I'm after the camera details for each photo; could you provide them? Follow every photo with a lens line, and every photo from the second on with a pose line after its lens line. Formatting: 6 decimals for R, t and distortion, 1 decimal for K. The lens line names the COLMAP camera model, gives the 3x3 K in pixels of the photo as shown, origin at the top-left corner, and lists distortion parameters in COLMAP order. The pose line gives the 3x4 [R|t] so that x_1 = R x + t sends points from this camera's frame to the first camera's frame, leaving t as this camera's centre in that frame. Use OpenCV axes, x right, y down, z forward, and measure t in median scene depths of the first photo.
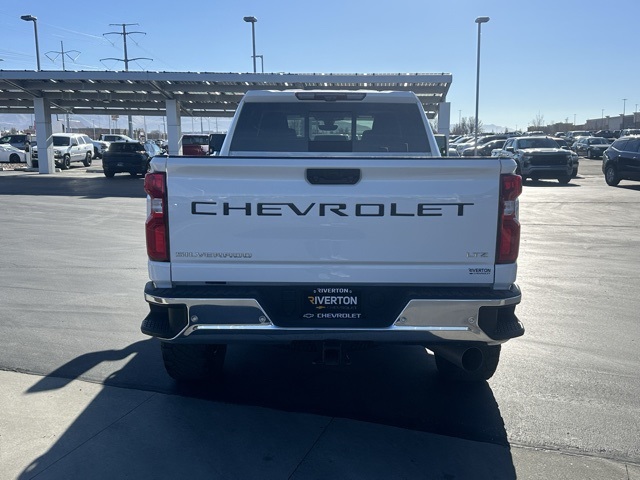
lens RADIAL K [[639.9, 0, 320.0], [0, 639.9, 240.0], [0, 0, 1]] dist [0.184364, -0.360855]
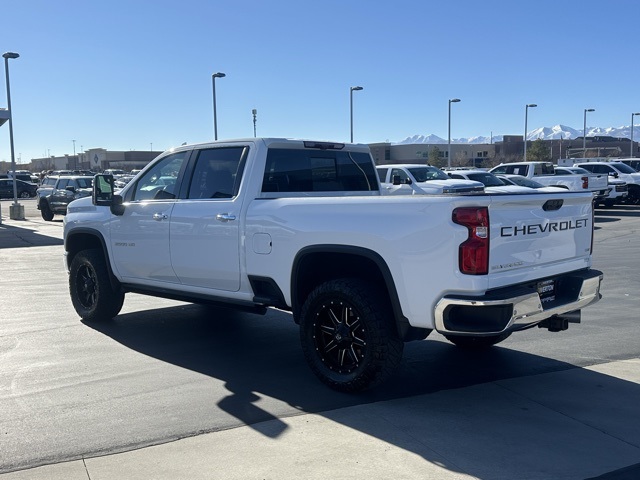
lens RADIAL K [[639.9, 0, 320.0], [0, 639.9, 240.0], [0, 0, 1]] dist [0.184364, -0.360855]
pose [[0.696789, -0.070571, 0.713796, -1.400372], [0.112212, 0.993620, -0.011302, -0.058902], [-0.708444, 0.087972, 0.700263, 0.308575]]
